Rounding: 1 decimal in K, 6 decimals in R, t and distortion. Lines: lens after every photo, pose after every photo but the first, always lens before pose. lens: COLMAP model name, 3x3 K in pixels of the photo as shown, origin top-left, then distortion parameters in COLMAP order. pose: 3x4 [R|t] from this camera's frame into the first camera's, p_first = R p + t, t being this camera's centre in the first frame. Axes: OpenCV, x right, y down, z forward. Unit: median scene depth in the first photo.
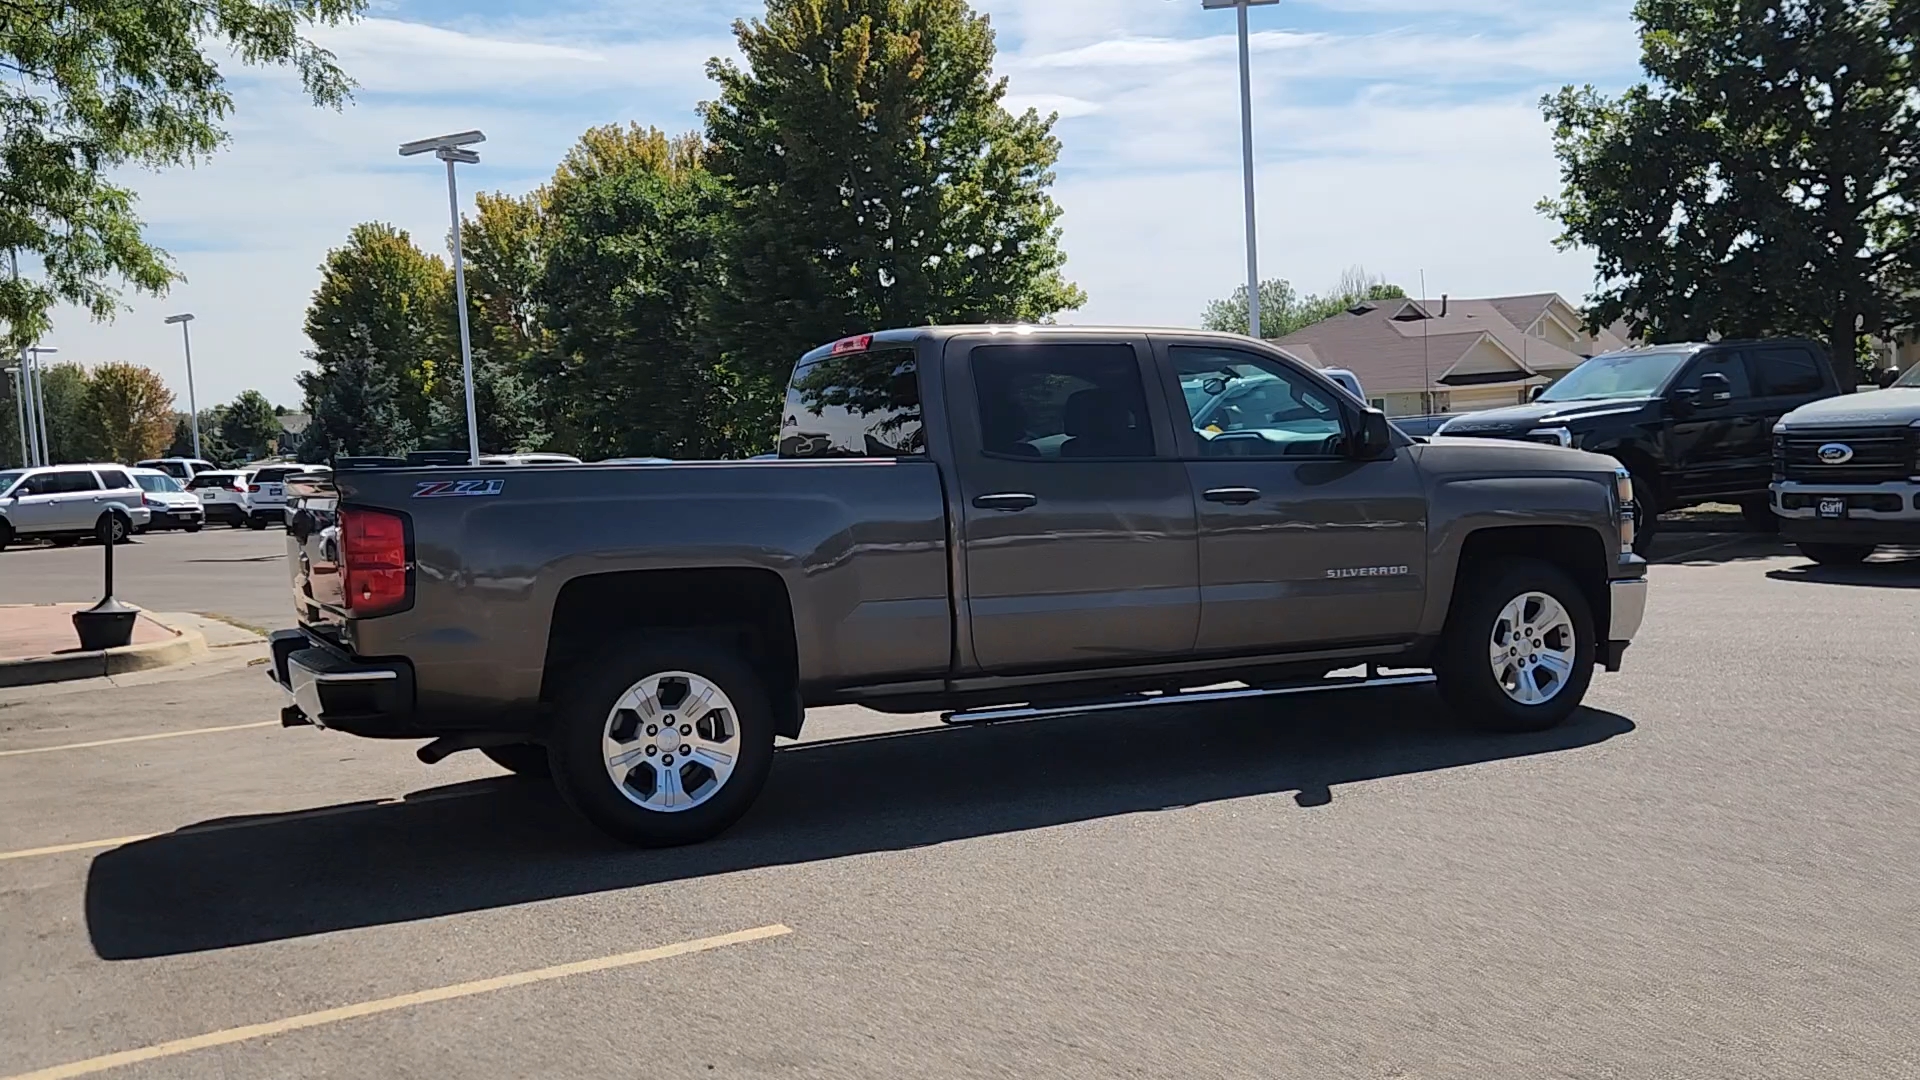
lens RADIAL K [[1829.2, 0, 943.2], [0, 1829.2, 546.1], [0, 0, 1]] dist [0.024887, 0.000000]
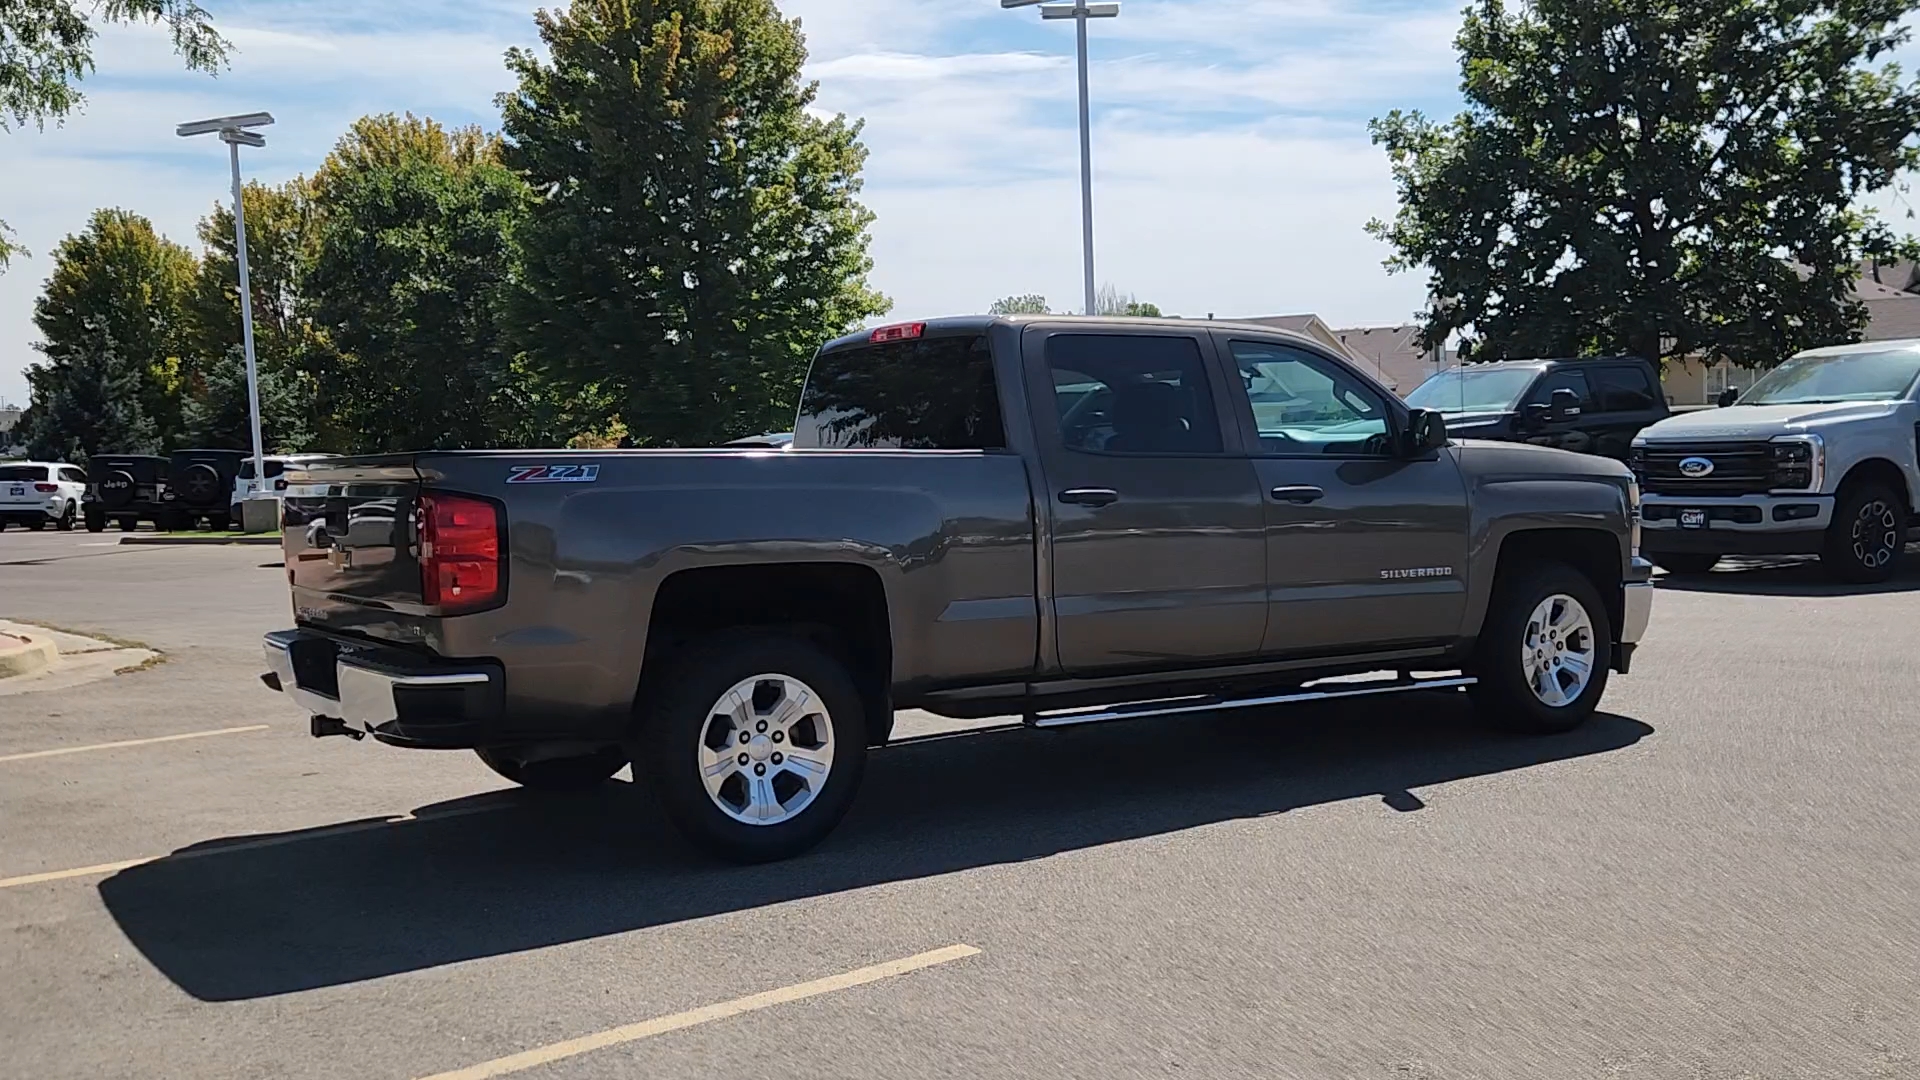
lens RADIAL K [[1829.0, 0, 944.6], [0, 1829.0, 542.3], [0, 0, 1]] dist [0.026851, 0.000000]
pose [[0.990565, 0.007215, 0.136851, -0.082222], [-0.006143, 0.999947, -0.008252, 0.003779], [-0.136903, 0.007334, 0.990557, 0.028630]]
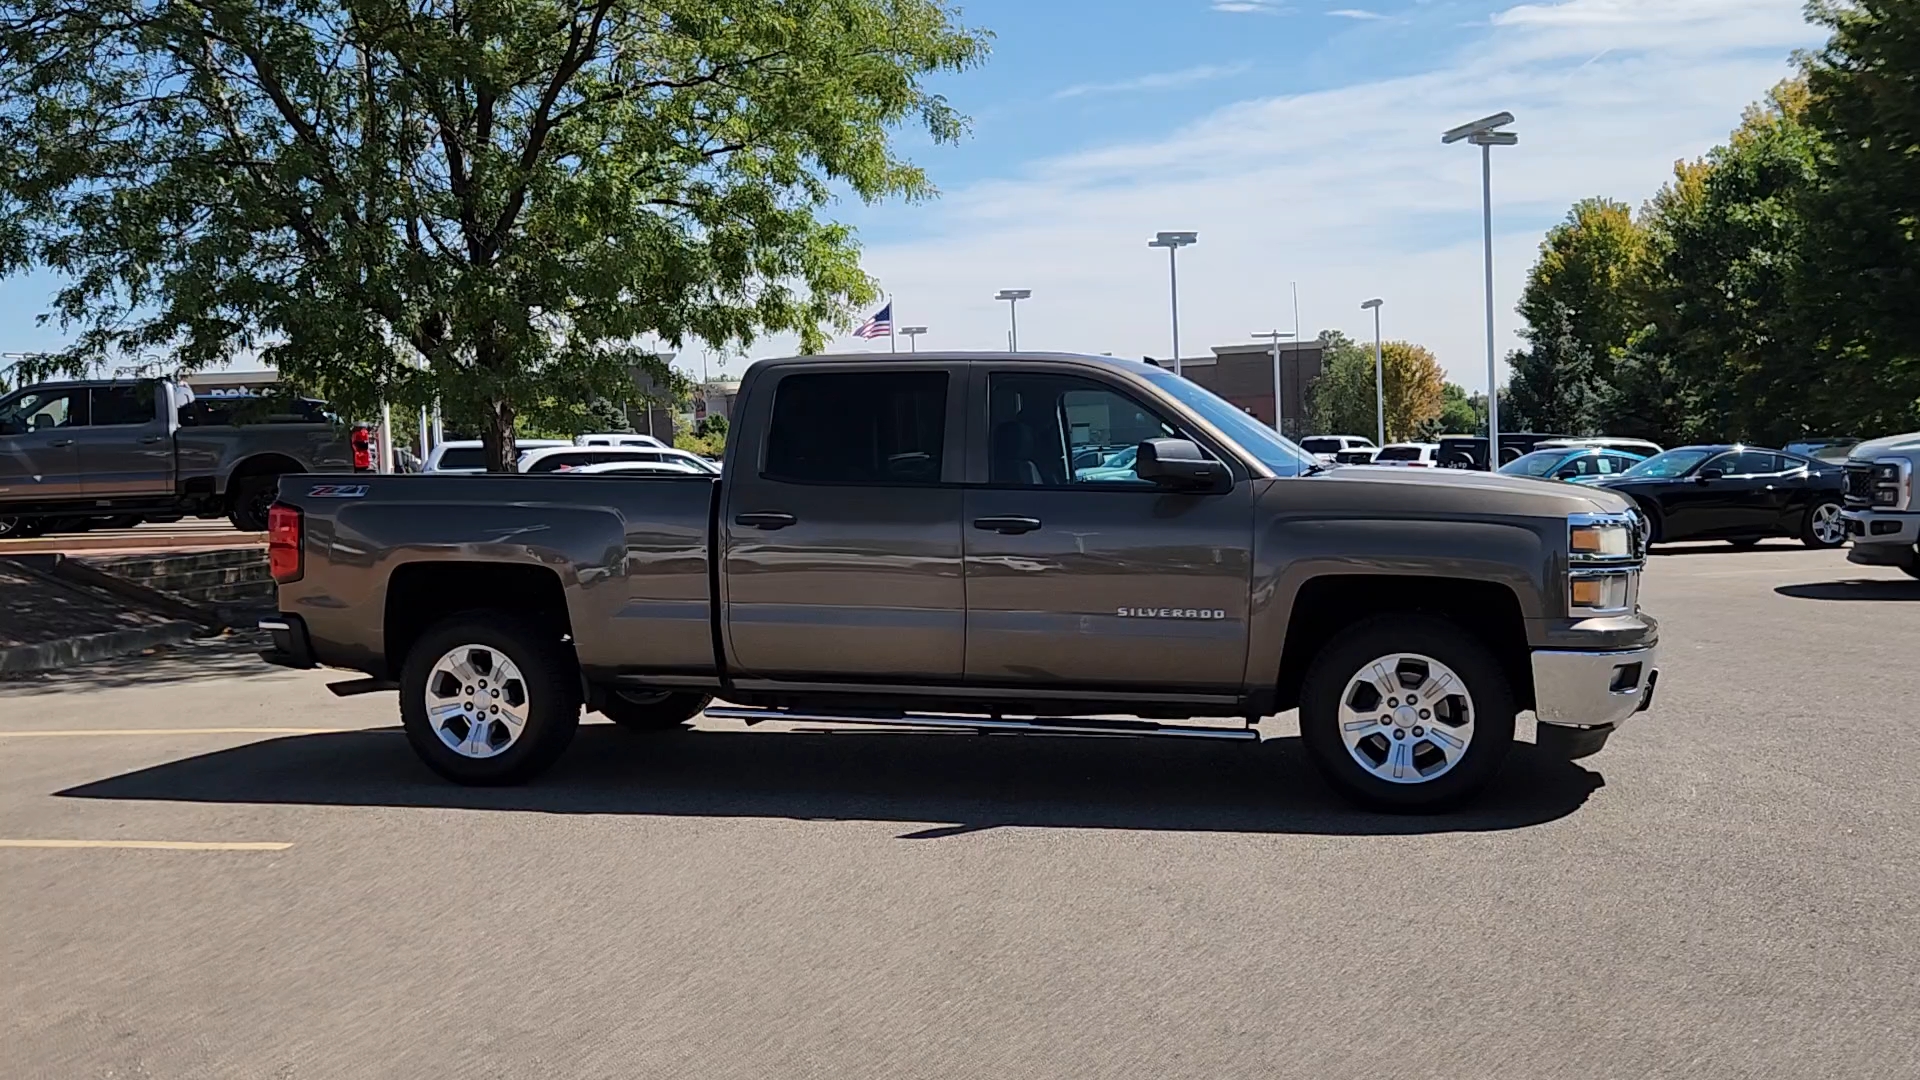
lens RADIAL K [[1827.9, 0, 943.5], [0, 1827.9, 554.9], [0, 0, 1]] dist [0.021090, 0.000000]
pose [[0.763896, 0.060503, -0.642497, 0.388484], [-0.048029, 0.998164, 0.036892, -0.023285], [0.643550, 0.002677, 0.765400, 0.112631]]
